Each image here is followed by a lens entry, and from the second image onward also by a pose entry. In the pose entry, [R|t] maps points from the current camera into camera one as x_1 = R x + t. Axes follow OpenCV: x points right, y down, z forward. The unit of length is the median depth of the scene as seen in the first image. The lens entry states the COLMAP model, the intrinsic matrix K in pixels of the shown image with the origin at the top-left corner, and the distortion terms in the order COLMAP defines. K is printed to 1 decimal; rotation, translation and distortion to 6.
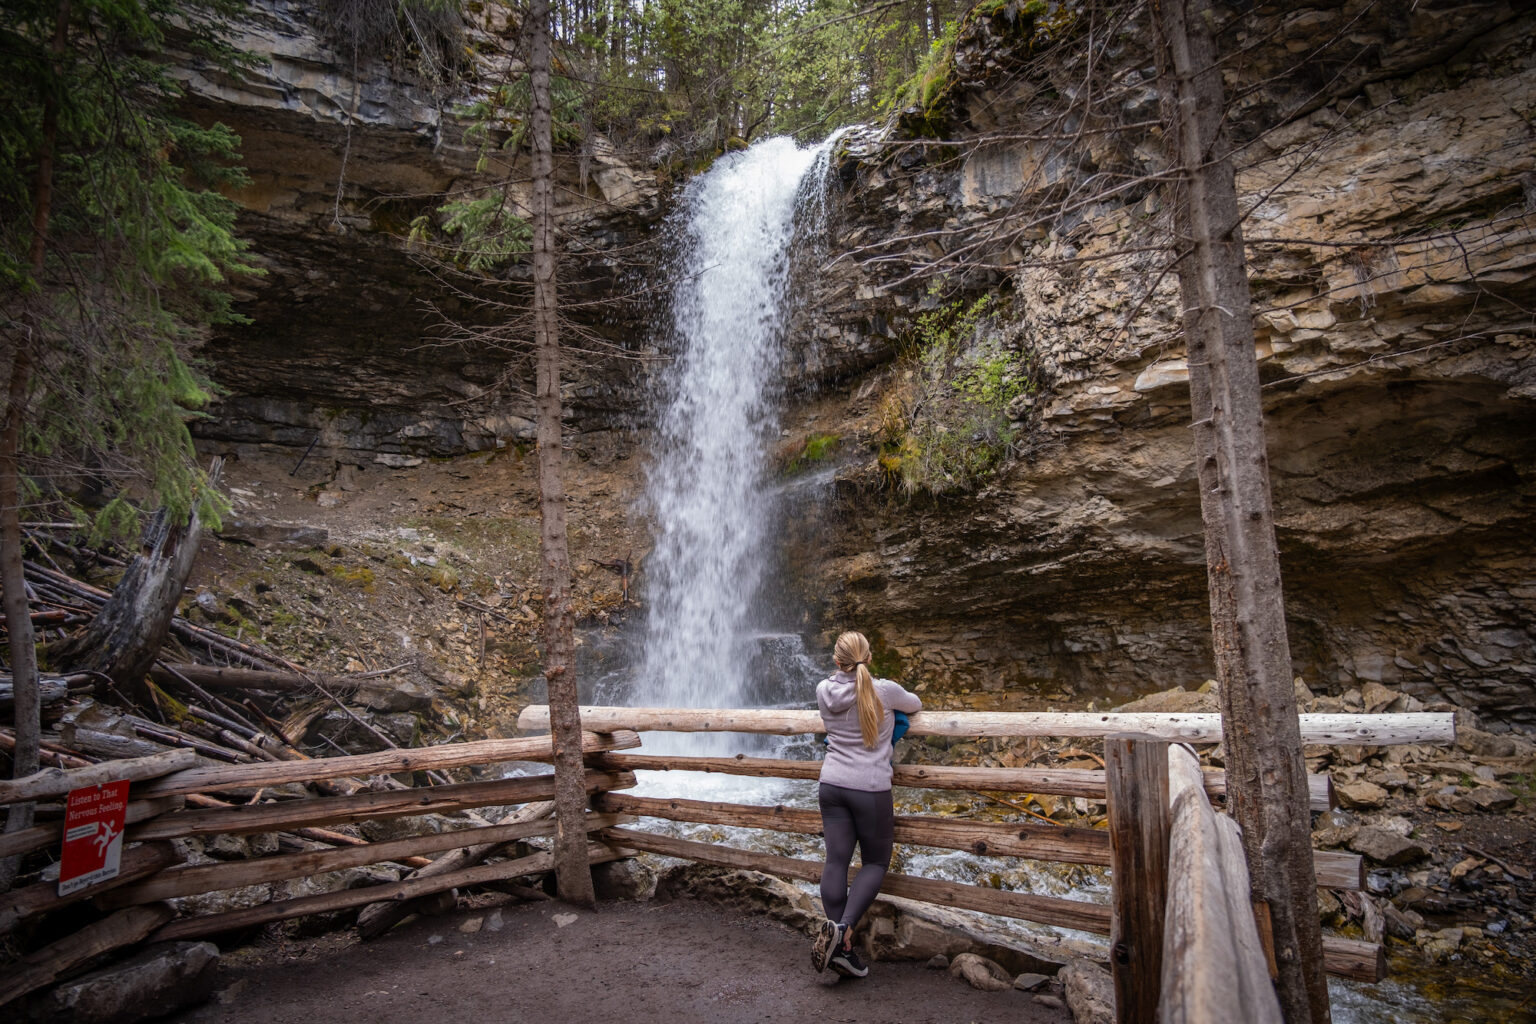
lens RADIAL K [[1108.4, 0, 762.9], [0, 1108.4, 511.7], [0, 0, 1]] dist [-0.011039, 0.007156]
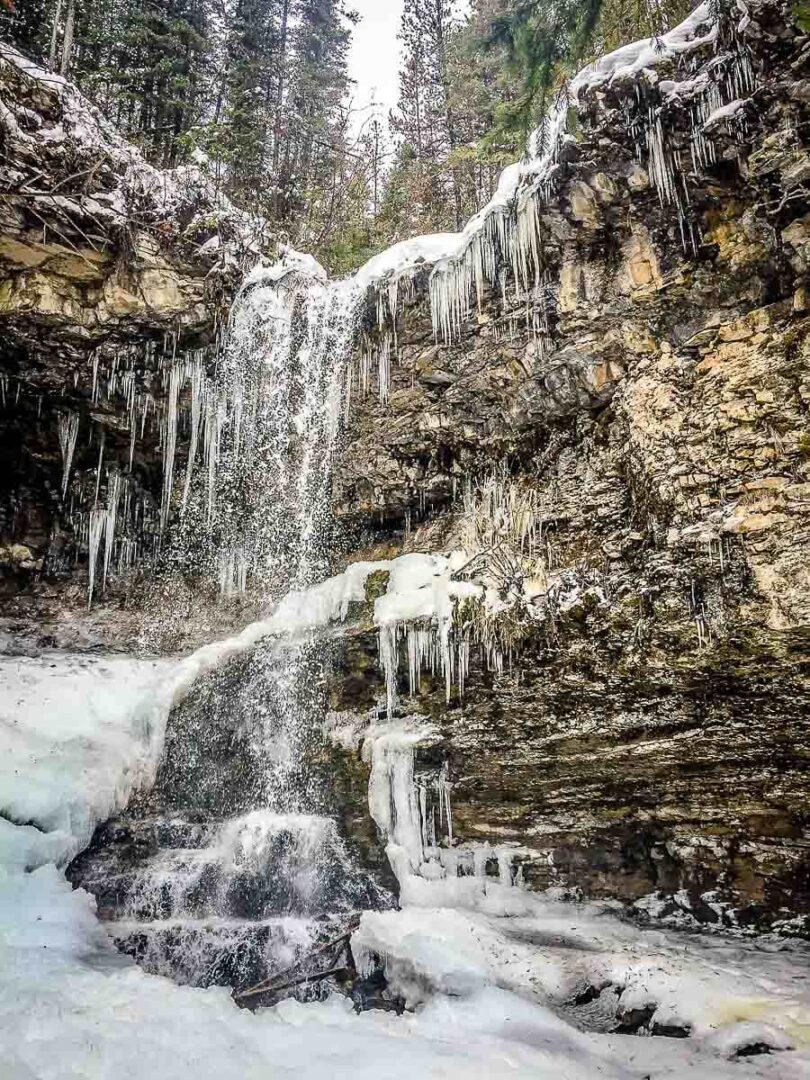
lens RADIAL K [[935.8, 0, 409.8], [0, 935.8, 521.9], [0, 0, 1]] dist [0.070718, -0.023874]
pose [[0.990819, 0.074140, 0.113052, -0.004458], [-0.052335, 0.981362, -0.184906, 0.025767], [-0.124654, 0.177292, 0.976232, 0.317607]]
